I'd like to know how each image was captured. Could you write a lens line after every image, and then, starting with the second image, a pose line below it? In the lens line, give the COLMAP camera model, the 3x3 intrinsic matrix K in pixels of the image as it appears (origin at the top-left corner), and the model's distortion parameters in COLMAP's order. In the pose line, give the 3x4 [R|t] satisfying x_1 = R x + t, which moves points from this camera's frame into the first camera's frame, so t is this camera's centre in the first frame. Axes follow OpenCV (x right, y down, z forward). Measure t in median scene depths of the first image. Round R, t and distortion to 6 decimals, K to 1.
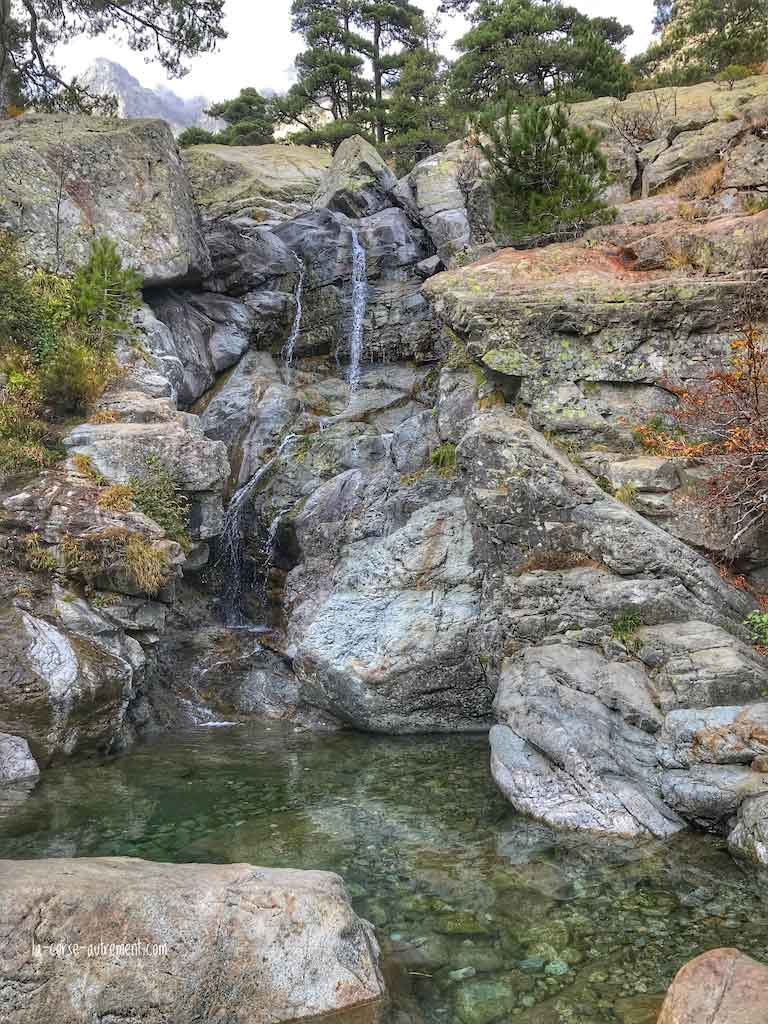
lens RADIAL K [[854.7, 0, 384.0], [0, 854.7, 512.0], [0, 0, 1]] dist [0.095144, -0.186783]
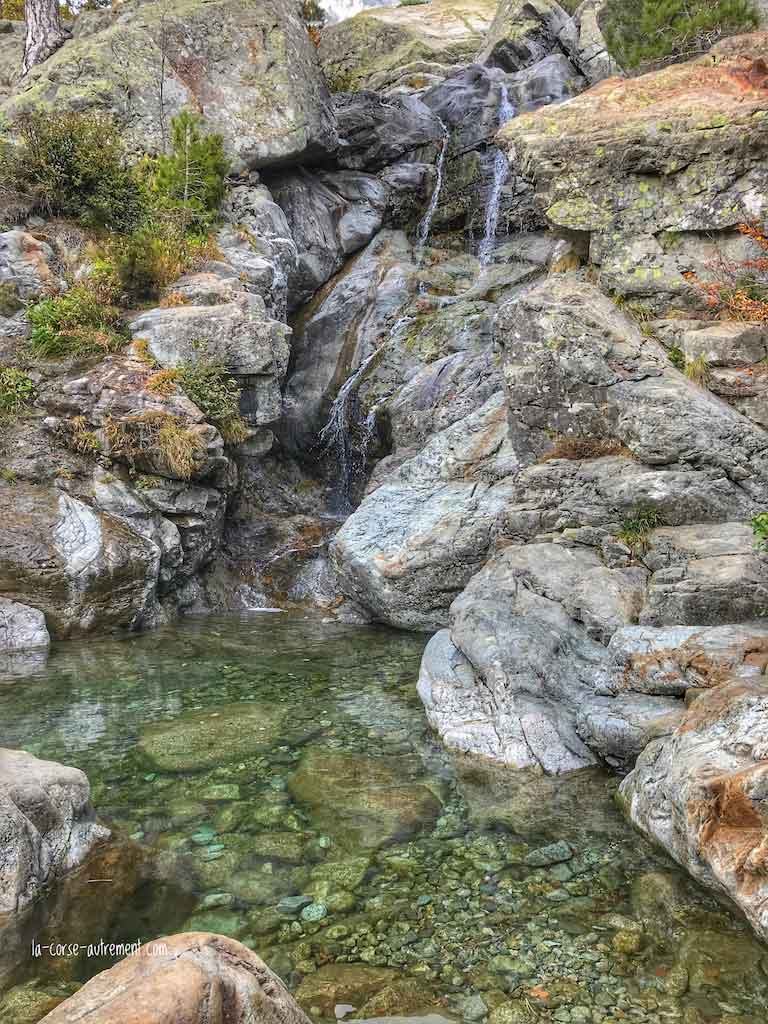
lens RADIAL K [[851.0, 0, 384.0], [0, 851.0, 512.0], [0, 0, 1]] dist [0.037197, -0.009437]
pose [[0.961587, 0.030888, -0.272757, 0.206644], [0.002715, 0.992530, 0.121967, 0.013363], [0.274487, -0.118023, 0.954321, 0.107279]]
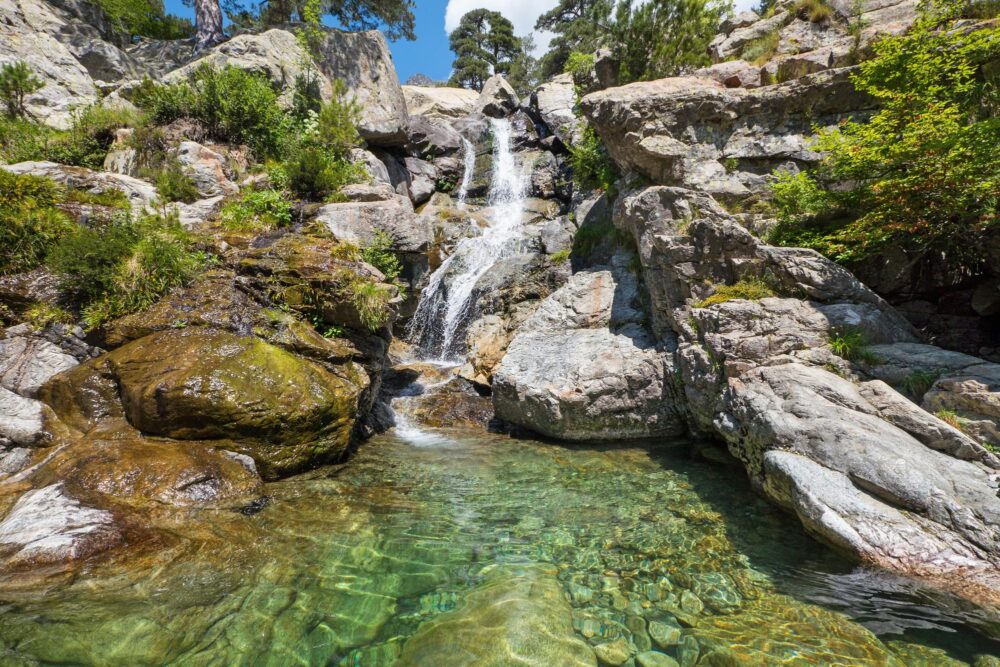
lens RADIAL K [[426.2, 0, 496.8], [0, 426.2, 329.2], [0, 0, 1]] dist [-0.002695, -0.000007]
pose [[0.999853, 0.001465, 0.017083, -0.106170], [-0.001906, 0.999665, 0.025824, 0.076968], [-0.017039, -0.025853, 0.999521, 0.389883]]
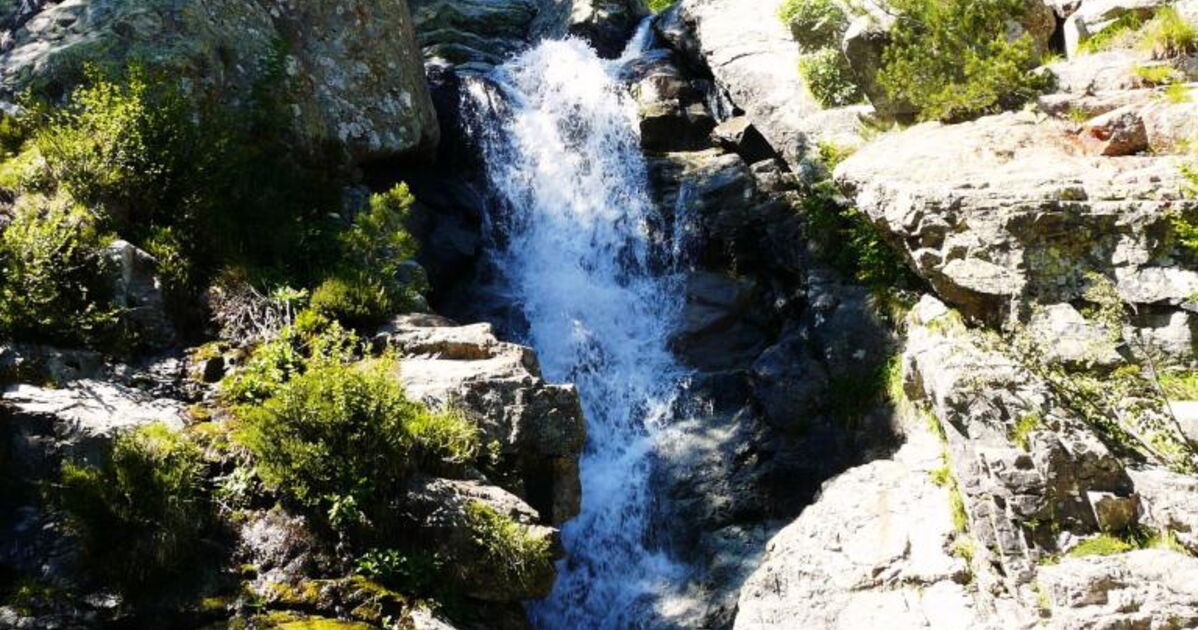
lens RADIAL K [[1368.4, 0, 599.0], [0, 1368.4, 315.0], [0, 0, 1]] dist [-0.031960, -0.025265]
pose [[0.996043, -0.002133, 0.088852, -0.293590], [0.013463, 0.991797, -0.127111, 0.004250], [-0.087852, 0.127804, 0.987901, -0.133793]]
